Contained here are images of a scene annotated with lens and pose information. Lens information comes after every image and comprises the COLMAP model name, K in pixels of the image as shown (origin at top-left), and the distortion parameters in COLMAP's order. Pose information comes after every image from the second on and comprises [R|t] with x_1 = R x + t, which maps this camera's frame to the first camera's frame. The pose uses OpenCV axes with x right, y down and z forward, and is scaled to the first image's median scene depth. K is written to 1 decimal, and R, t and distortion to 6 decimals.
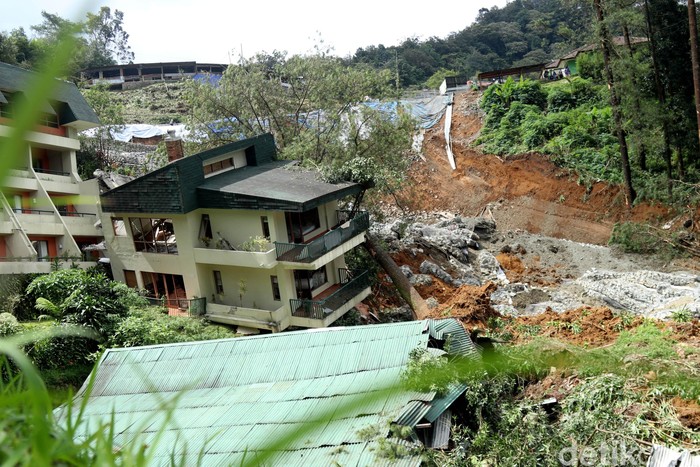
lens RADIAL K [[758.4, 0, 349.6], [0, 758.4, 225.2], [0, 0, 1]] dist [-0.108704, 0.023270]
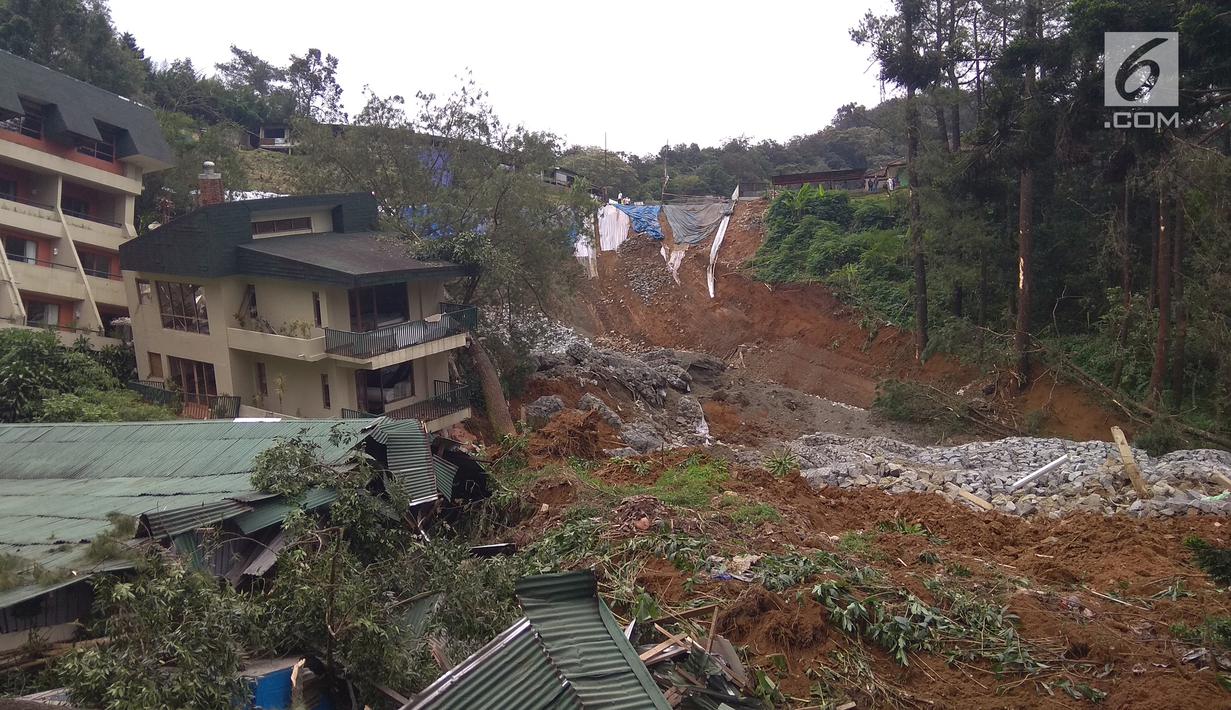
lens RADIAL K [[980.5, 0, 581.3], [0, 980.5, 355.8], [0, 0, 1]] dist [0.095291, -0.001394]
pose [[0.991607, 0.105256, -0.075075, 0.123770], [-0.107014, 0.994060, -0.019793, 0.022991], [0.072546, 0.027661, 0.996981, 0.029827]]
